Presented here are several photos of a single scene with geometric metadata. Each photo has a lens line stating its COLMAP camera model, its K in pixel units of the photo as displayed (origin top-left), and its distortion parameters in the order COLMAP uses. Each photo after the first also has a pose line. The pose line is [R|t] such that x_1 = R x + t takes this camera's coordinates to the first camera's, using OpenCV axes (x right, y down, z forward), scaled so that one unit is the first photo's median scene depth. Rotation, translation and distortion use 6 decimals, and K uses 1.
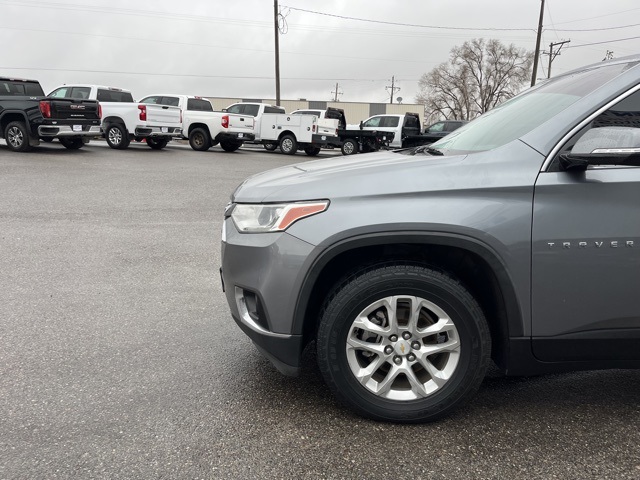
lens RADIAL K [[481.5, 0, 315.0], [0, 481.5, 242.4], [0, 0, 1]] dist [0.068626, -0.087811]
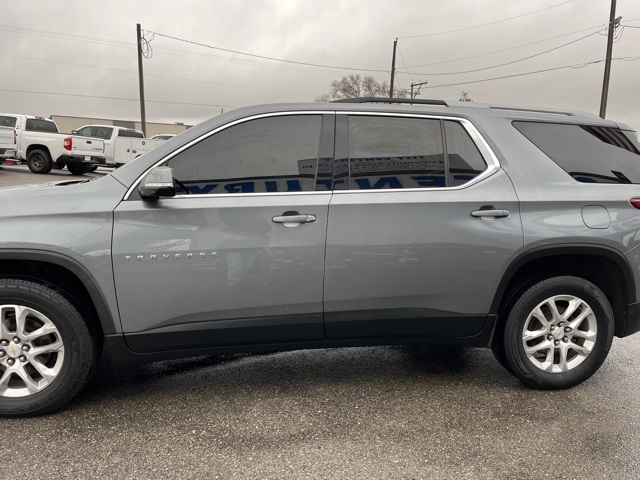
lens RADIAL K [[481.5, 0, 322.5], [0, 481.5, 239.2], [0, 0, 1]] dist [0.068626, -0.087811]
pose [[0.973562, -0.014621, 0.227953, 0.590319], [0.027556, 0.998179, -0.053666, 0.032572], [-0.226754, 0.058529, 0.972192, -0.289338]]
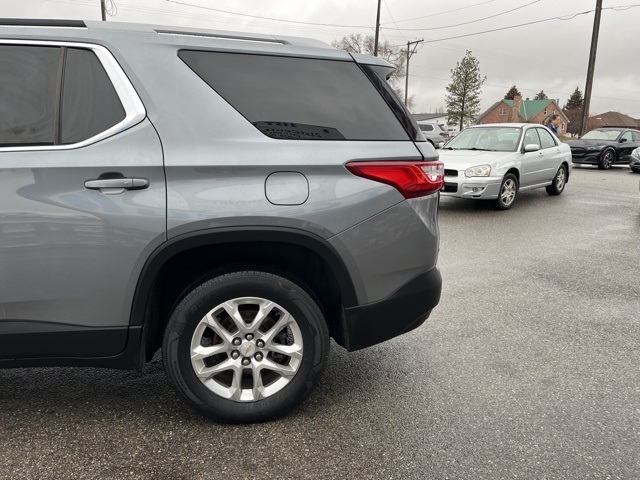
lens RADIAL K [[481.5, 0, 318.6], [0, 481.5, 237.1], [0, 0, 1]] dist [0.068626, -0.087811]
pose [[0.979097, -0.035052, 0.200351, 1.450738], [0.033433, 0.999375, 0.011460, 0.008285], [-0.200627, -0.004522, 0.979657, -0.100136]]
